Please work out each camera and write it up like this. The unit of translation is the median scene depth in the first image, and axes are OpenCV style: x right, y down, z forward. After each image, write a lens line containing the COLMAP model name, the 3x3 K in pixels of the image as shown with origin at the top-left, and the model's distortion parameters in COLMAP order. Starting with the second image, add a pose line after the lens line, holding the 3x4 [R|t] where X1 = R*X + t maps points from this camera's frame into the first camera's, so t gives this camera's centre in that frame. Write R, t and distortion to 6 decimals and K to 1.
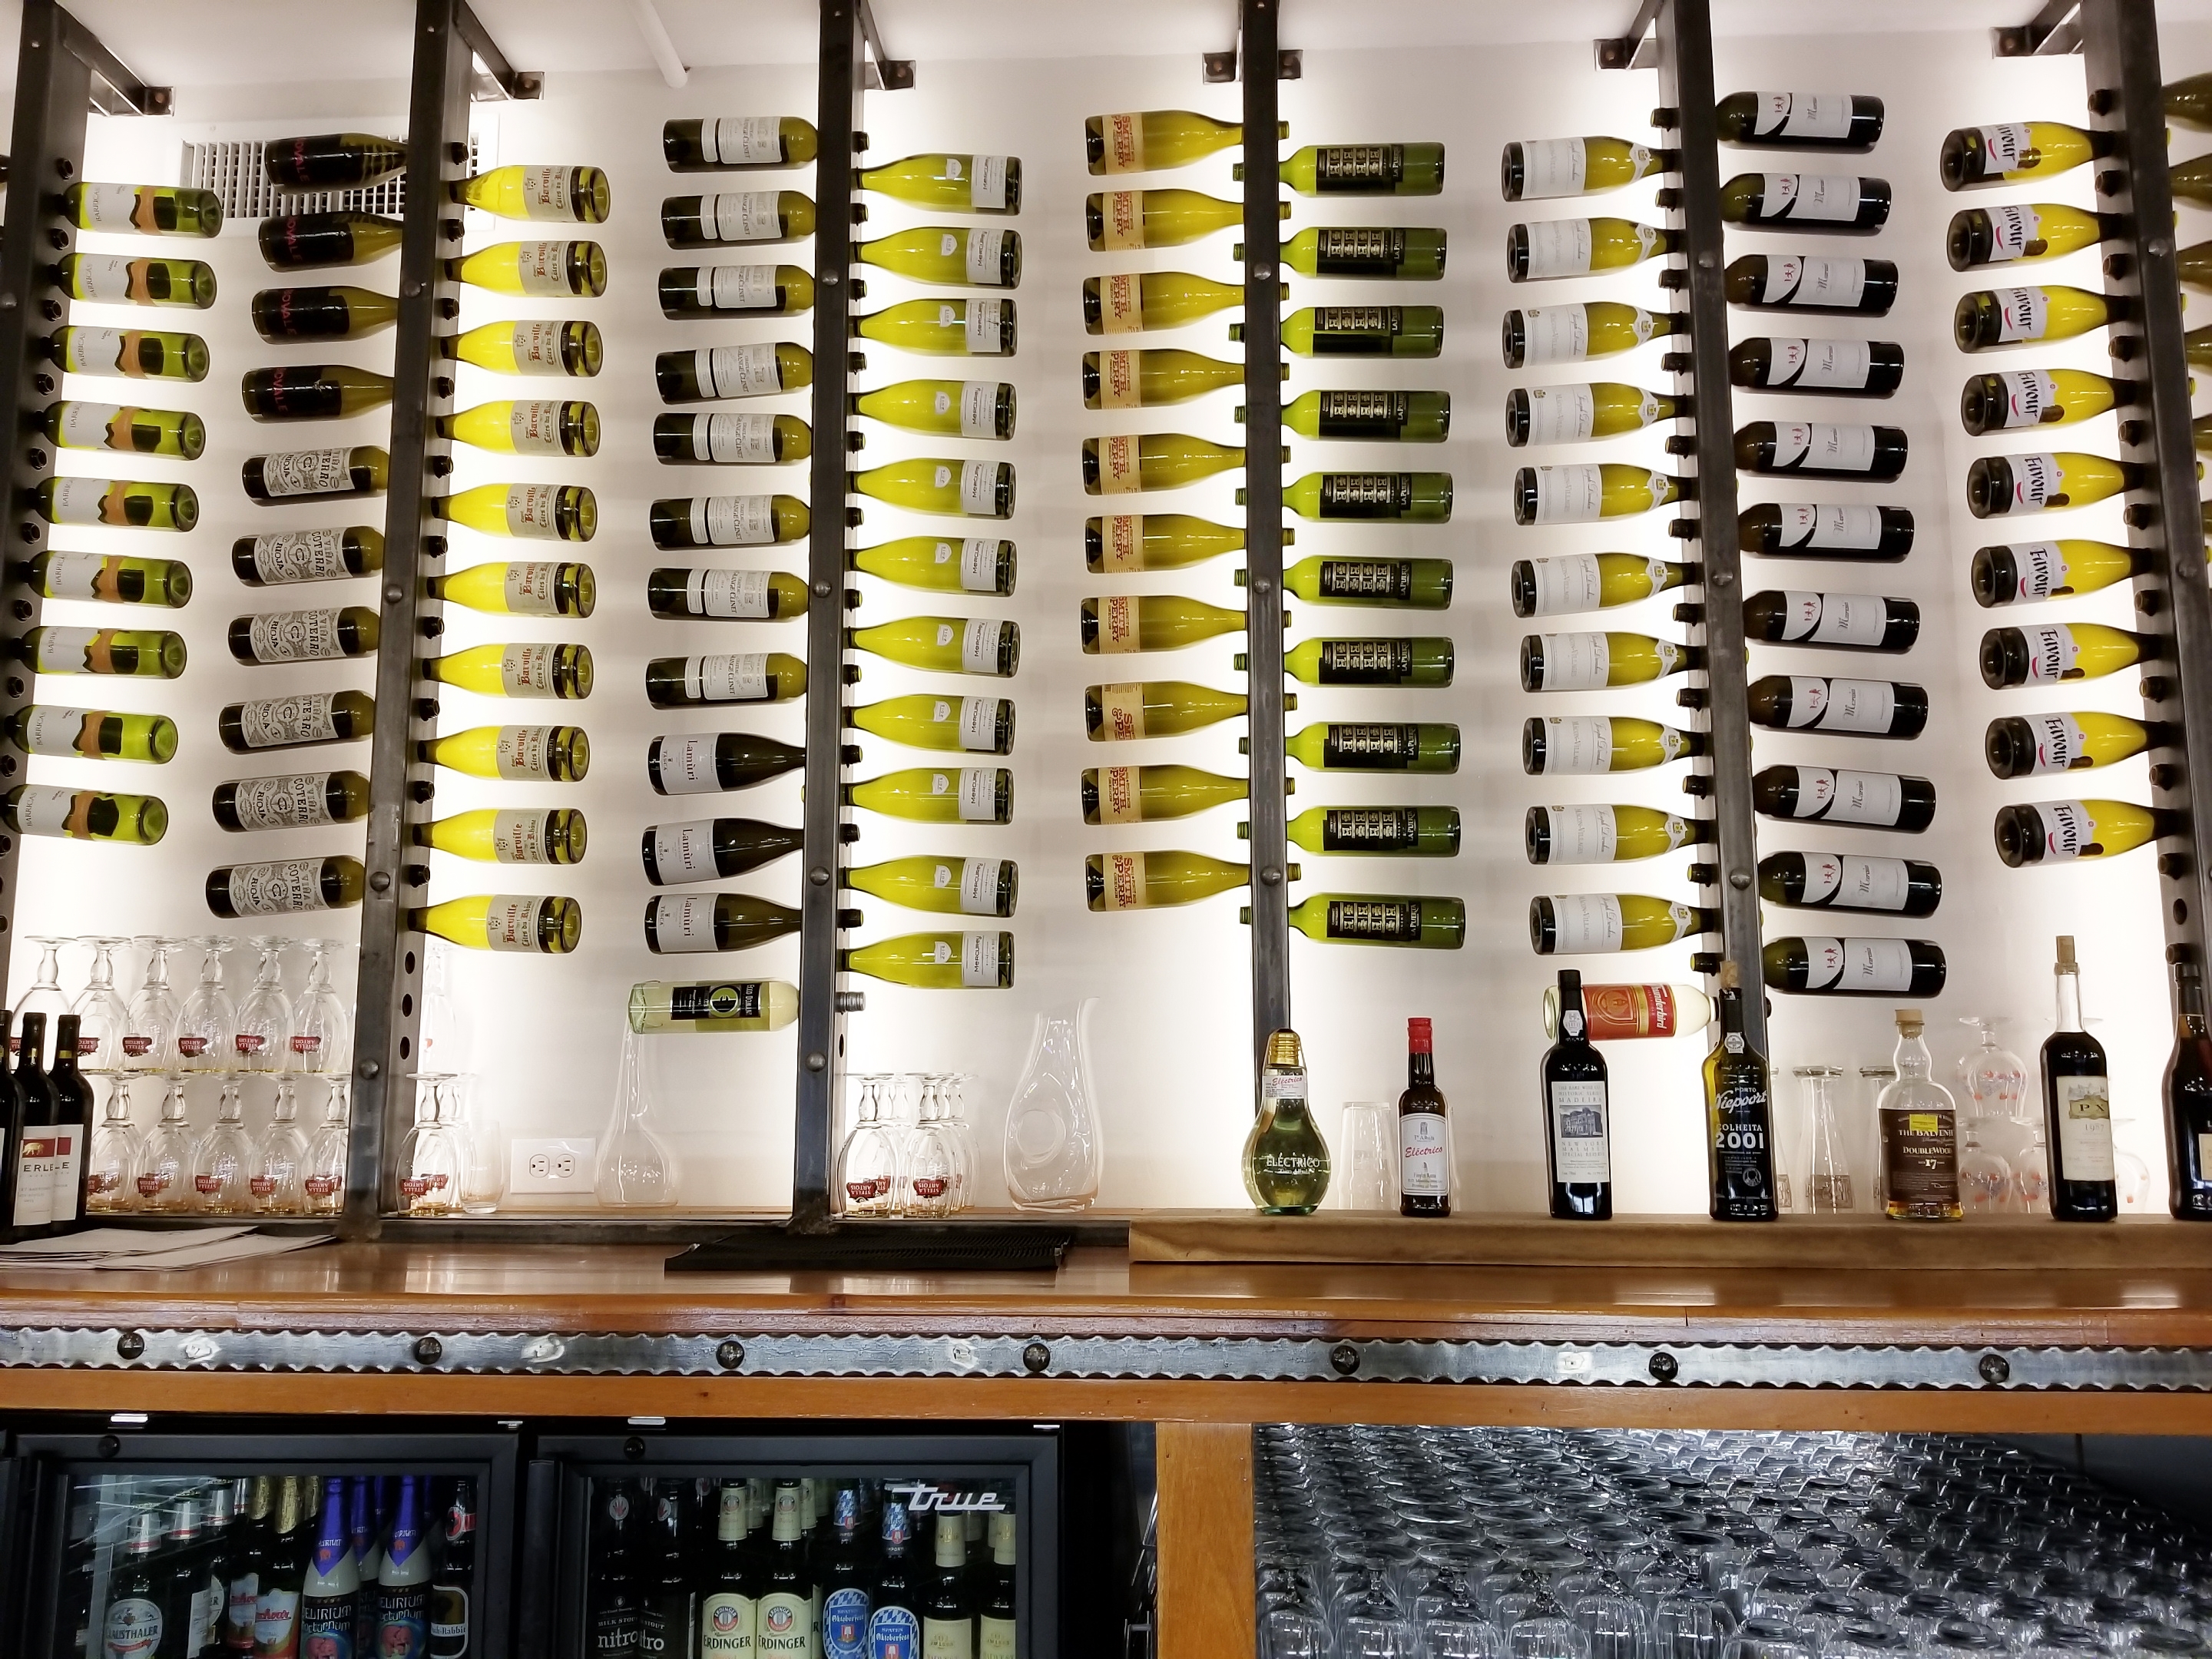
lens RADIAL K [[1686.5, 0, 1073.1], [0, 1686.5, 856.4], [0, 0, 1]] dist [0.063116, -0.006191]
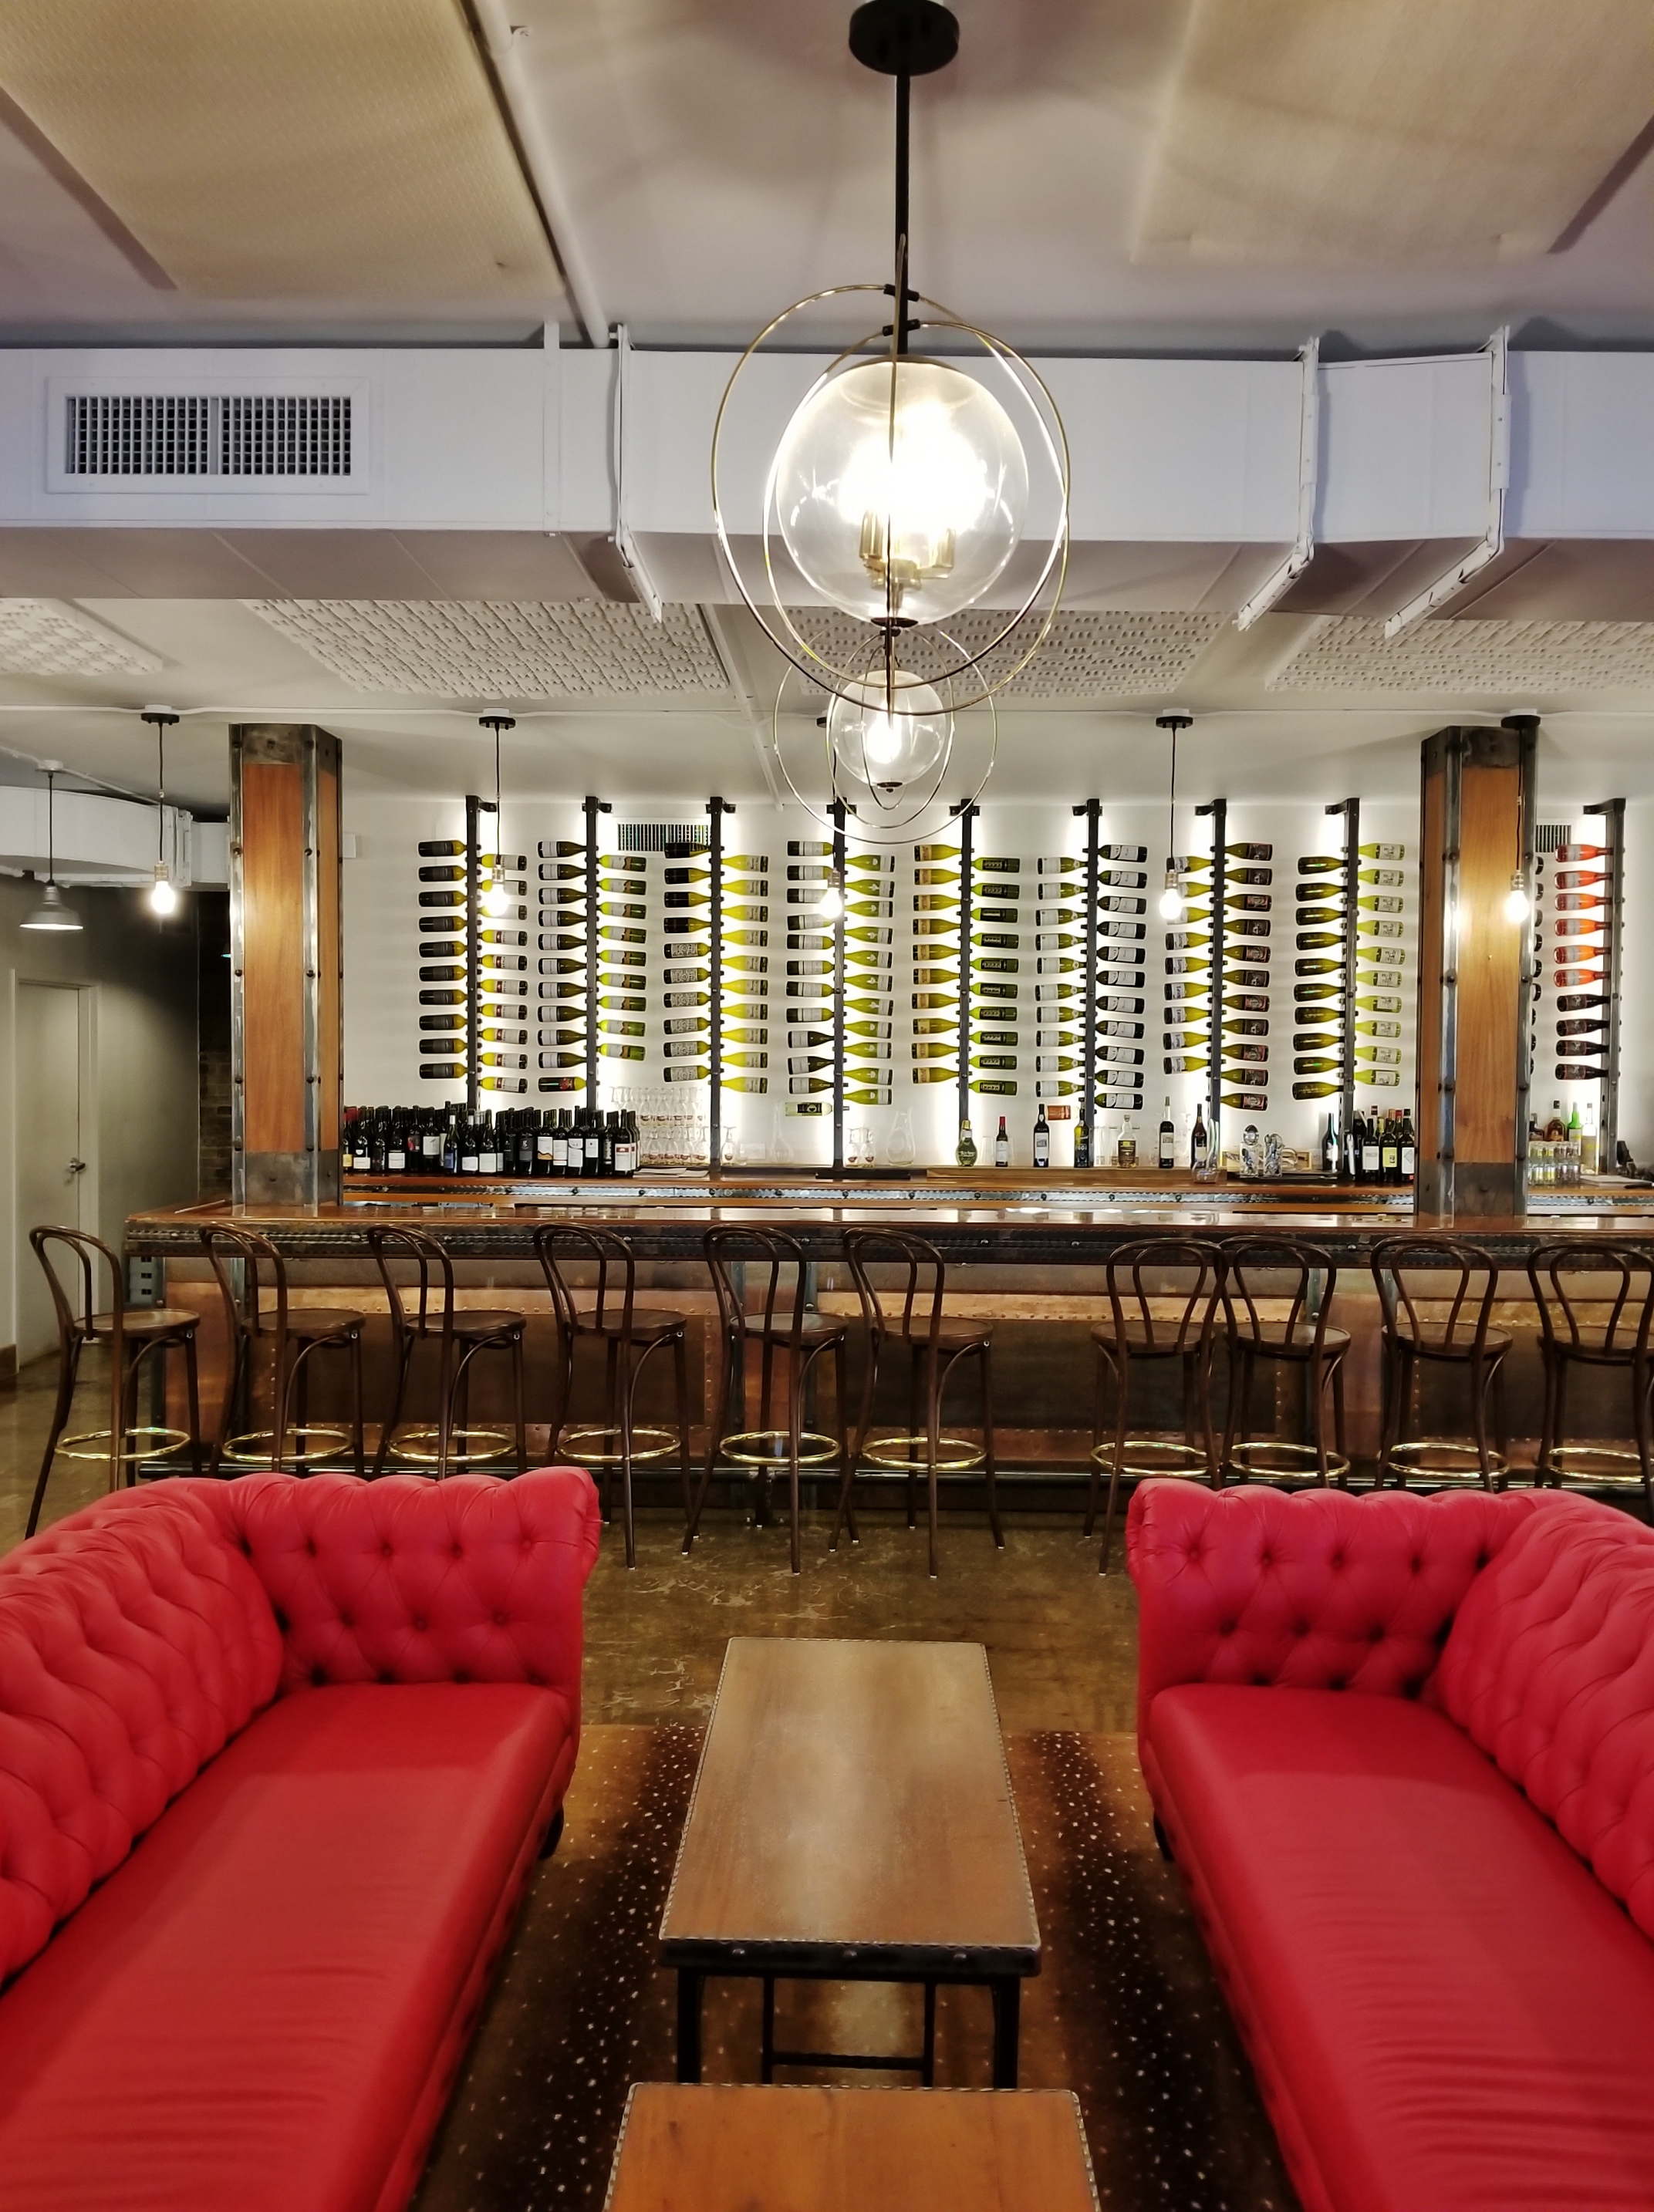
lens RADIAL K [[1686.7, 0, 826.9], [0, 1686.7, 1104.7], [0, 0, 1]] dist [0.063116, -0.006191]
pose [[0.998729, 0.007118, 0.049888, -0.348297], [-0.015043, 0.986948, 0.160337, -0.489497], [-0.048095, -0.160884, 0.985801, -2.499532]]
